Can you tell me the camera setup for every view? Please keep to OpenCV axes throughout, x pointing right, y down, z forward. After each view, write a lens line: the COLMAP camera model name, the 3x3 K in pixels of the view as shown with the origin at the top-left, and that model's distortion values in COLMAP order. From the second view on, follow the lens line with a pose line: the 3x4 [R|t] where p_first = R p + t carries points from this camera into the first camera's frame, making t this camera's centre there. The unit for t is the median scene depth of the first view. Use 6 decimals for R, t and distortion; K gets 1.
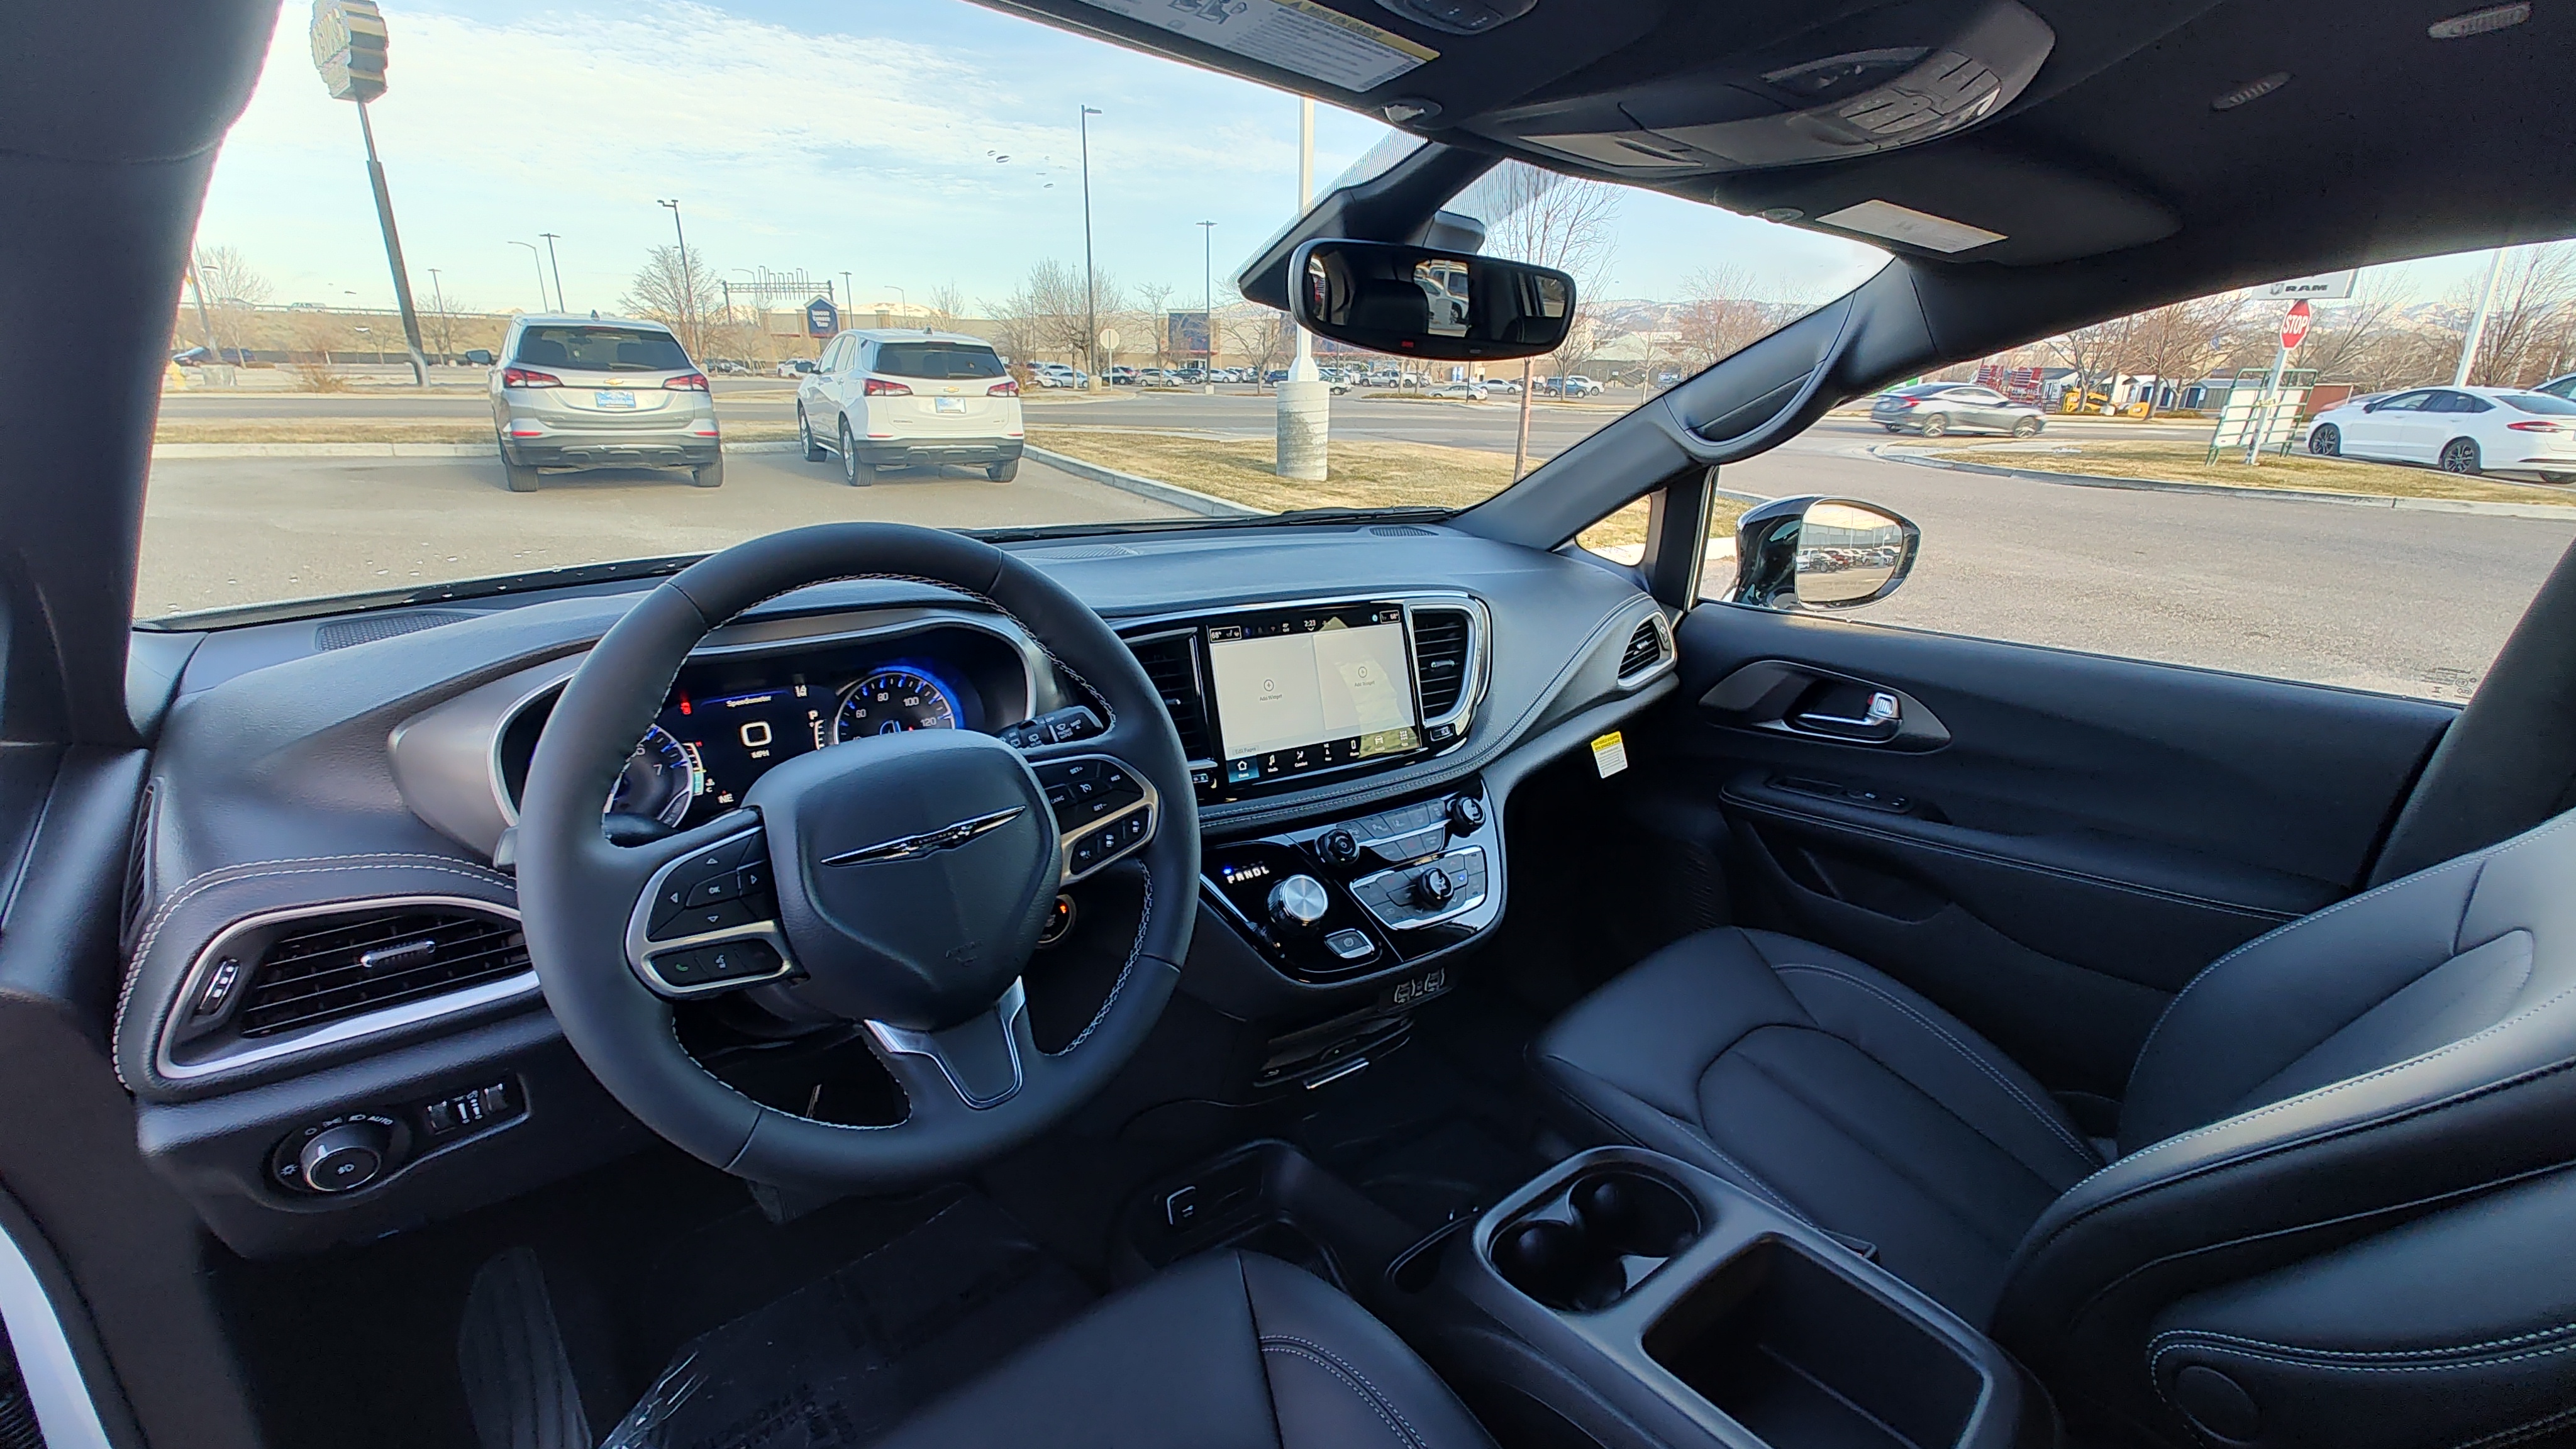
lens RADIAL K [[1077.1, 0, 1271.1], [0, 1077.1, 739.1], [0, 0, 1]] dist [0.010648, -0.012146]
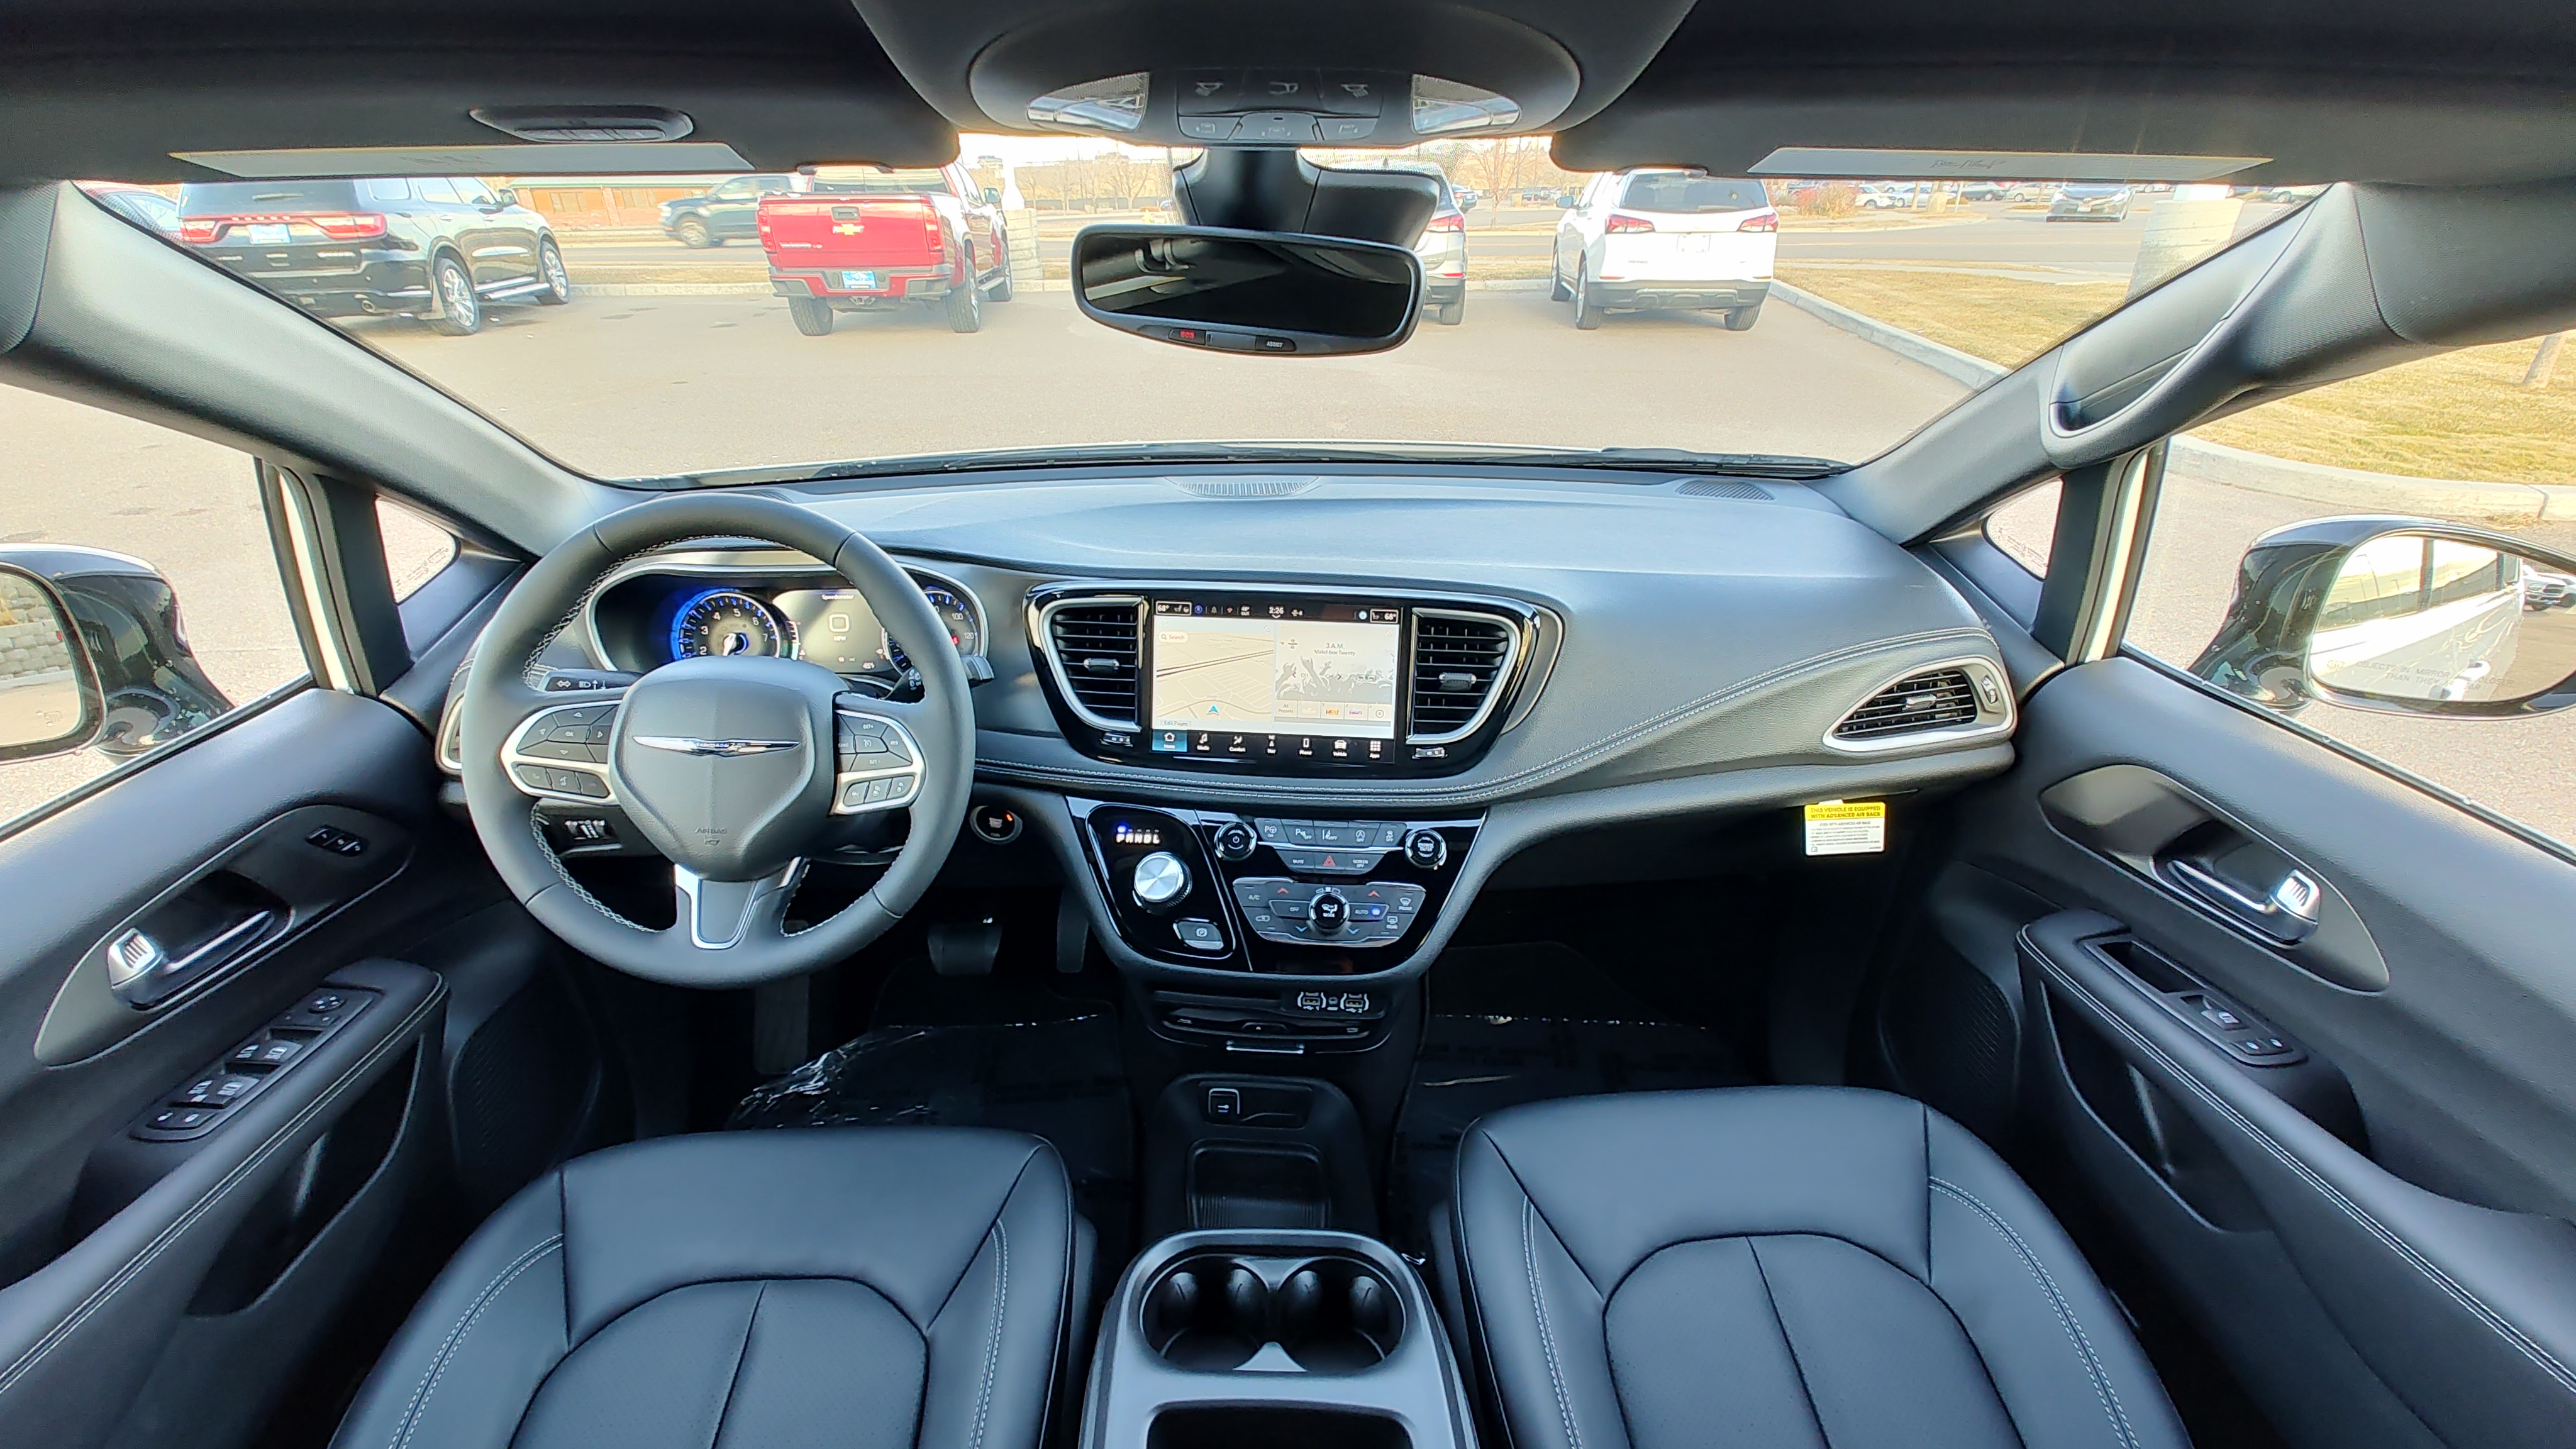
lens RADIAL K [[1077.1, 0, 1271.1], [0, 1077.1, 739.1], [0, 0, 1]] dist [0.010648, -0.012146]
pose [[0.775757, 0.256964, -0.576343, 0.640918], [-0.172948, 0.964940, 0.197432, -0.192823], [0.606869, -0.053482, 0.793000, 0.235073]]
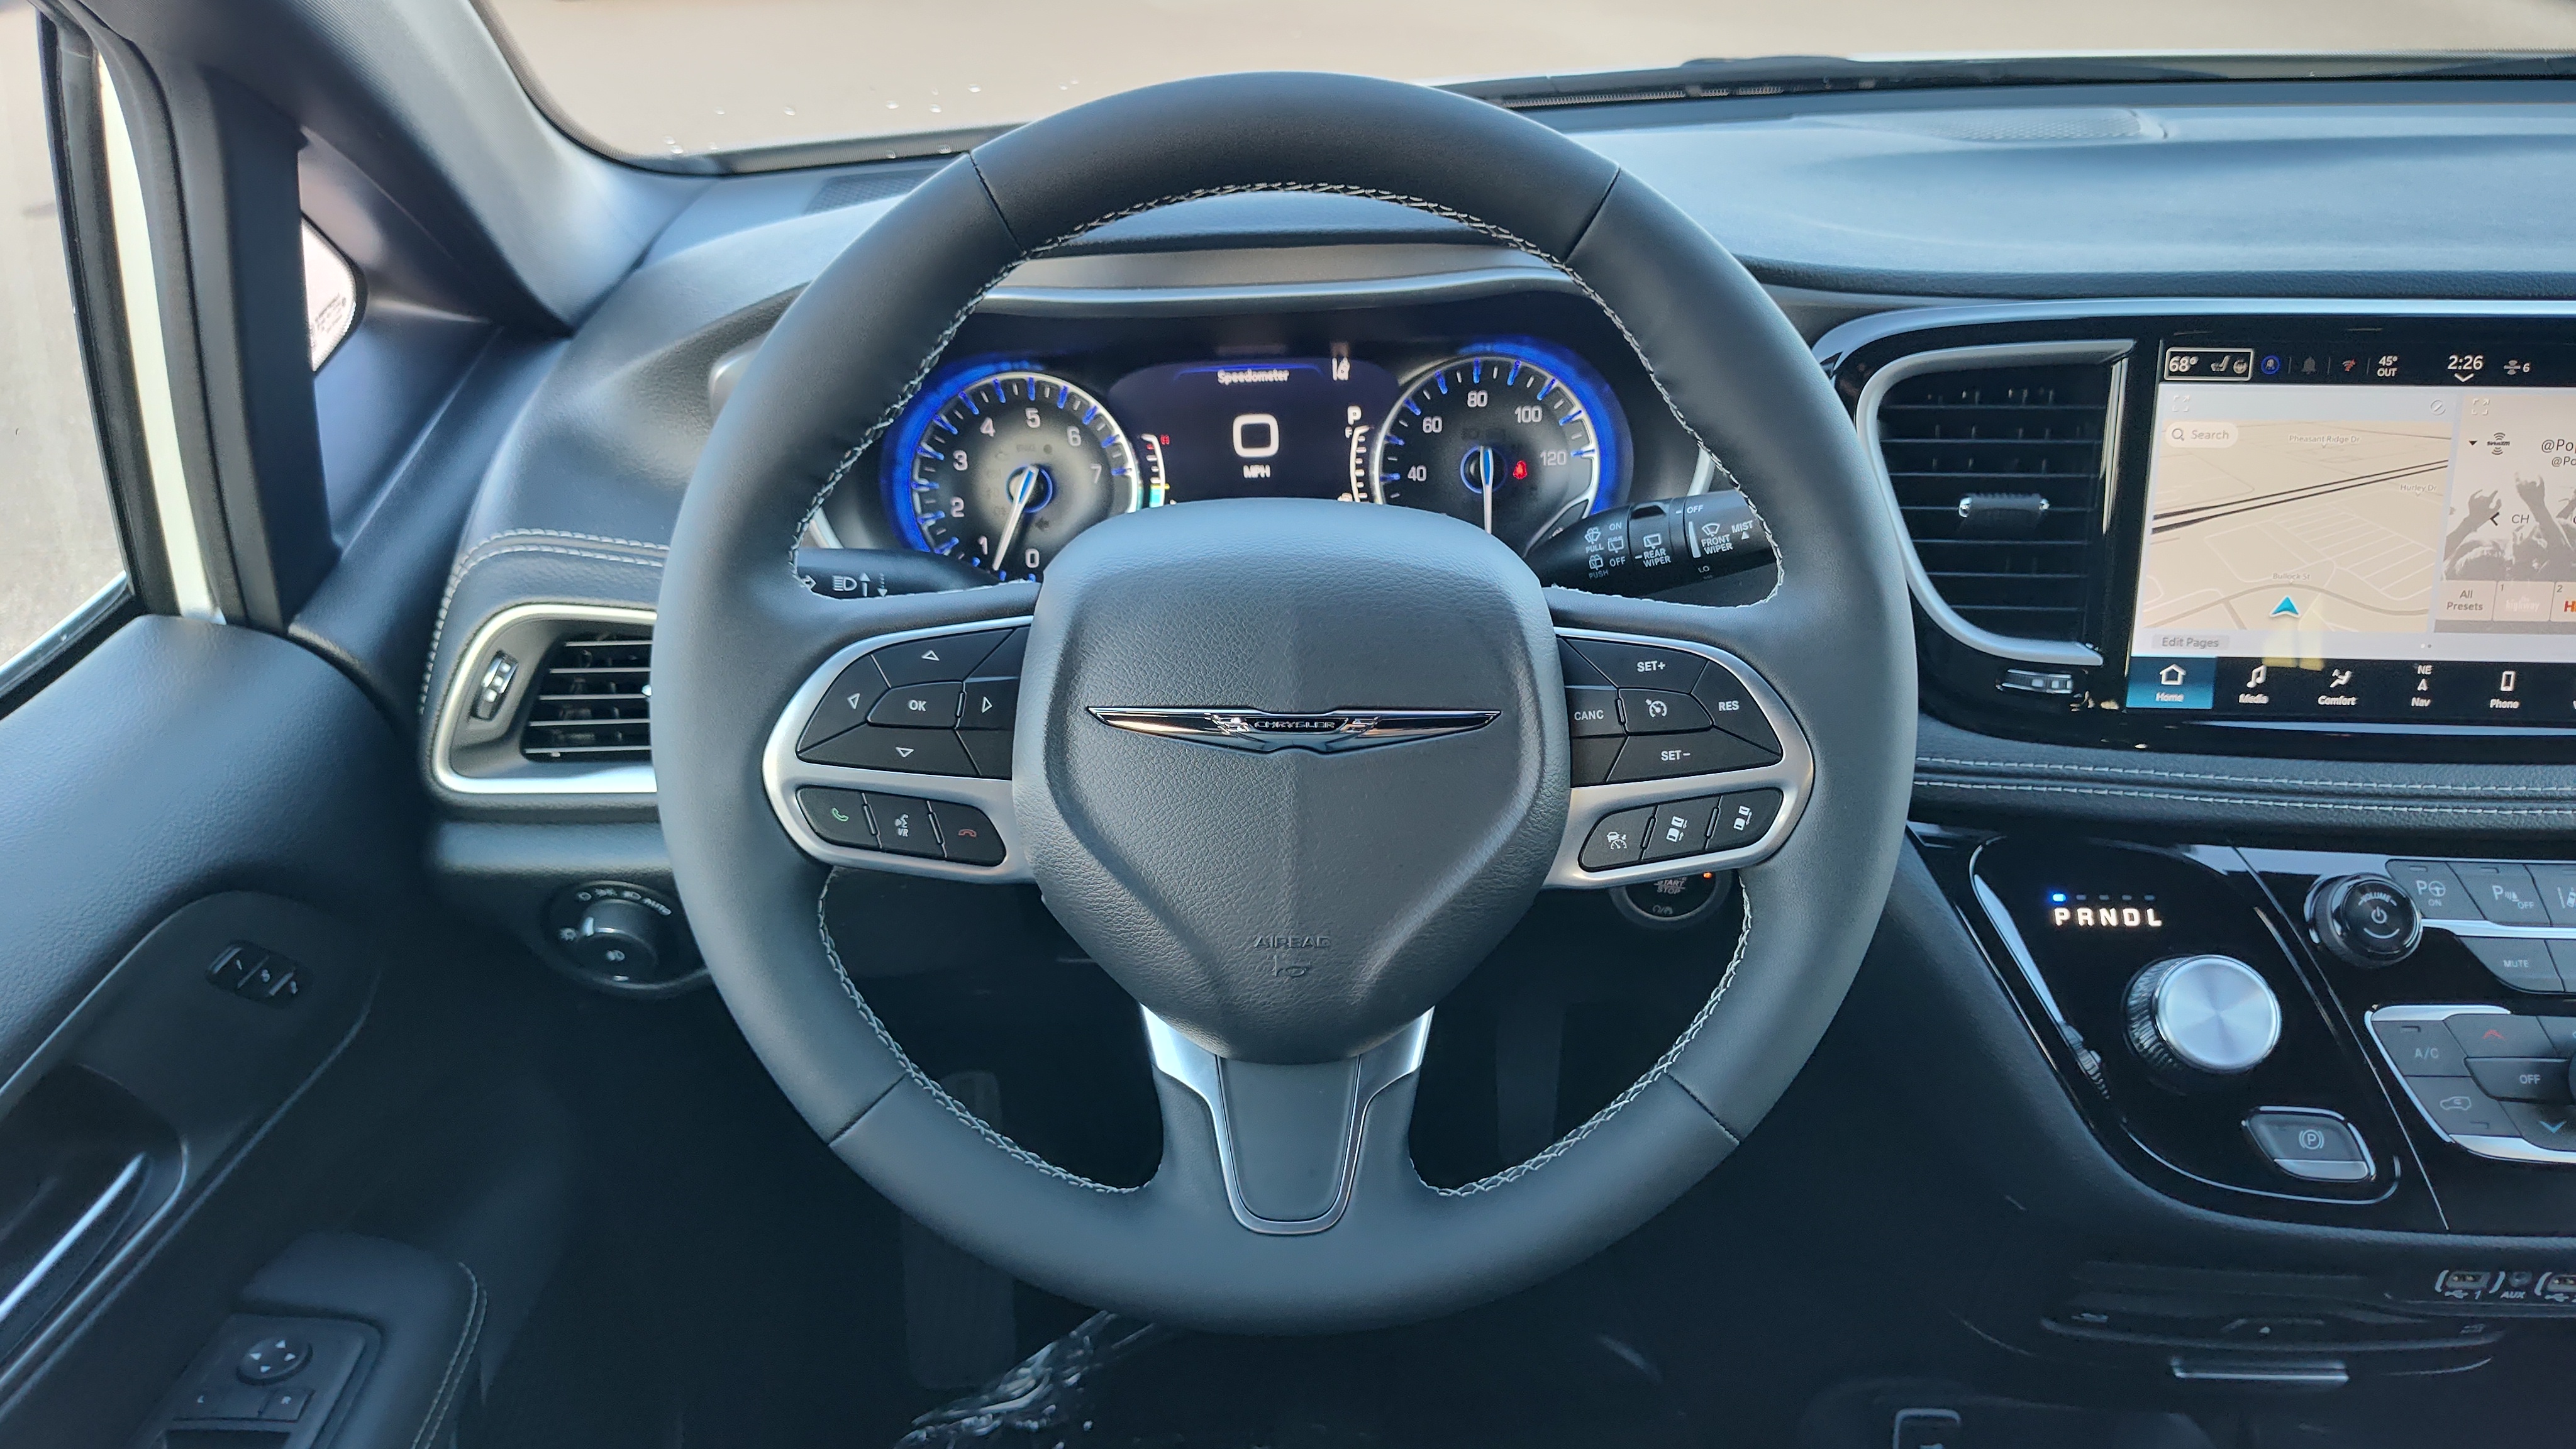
lens RADIAL K [[1811.2, 0, 1274.9], [0, 1811.2, 763.4], [0, 0, 1]] dist [0.002862, -0.031426]
pose [[0.775038, 0.263936, -0.574156, 0.120757], [-0.144978, 0.958629, 0.244974, -0.067114], [0.615059, -0.106624, 0.781238, 0.198999]]
